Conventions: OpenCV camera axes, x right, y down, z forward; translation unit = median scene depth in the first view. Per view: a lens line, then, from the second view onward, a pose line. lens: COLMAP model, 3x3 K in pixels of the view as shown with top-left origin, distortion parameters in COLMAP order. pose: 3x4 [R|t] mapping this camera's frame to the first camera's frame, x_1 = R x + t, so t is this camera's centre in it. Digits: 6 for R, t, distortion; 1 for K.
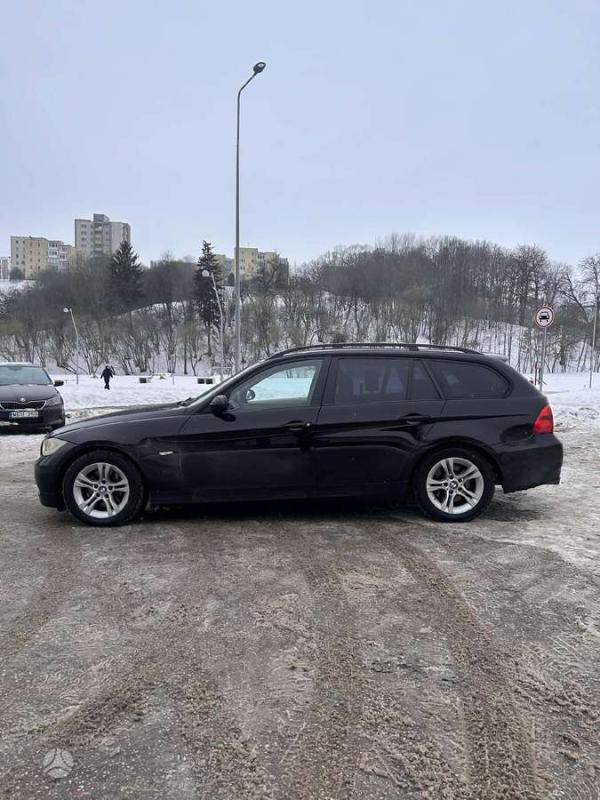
lens RADIAL K [[603.4, 0, 300.0], [0, 603.4, 400.0], [0, 0, 1]] dist [0.026686, -0.005972]
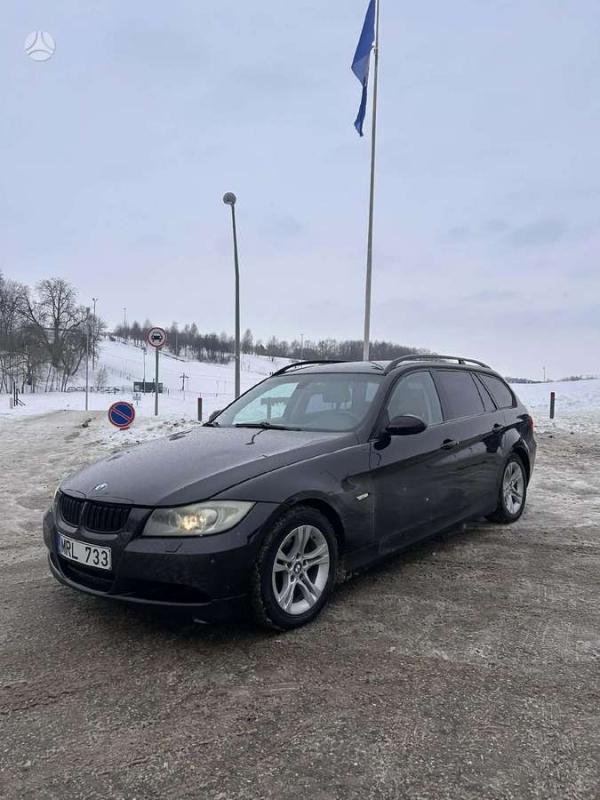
lens RADIAL K [[603.4, 0, 300.0], [0, 603.4, 400.0], [0, 0, 1]] dist [0.026686, -0.005972]
pose [[0.647214, -0.023852, 0.761935, -0.793849], [0.049834, 0.998696, -0.011068, -0.024006], [-0.760678, 0.045134, 0.647558, 0.555275]]
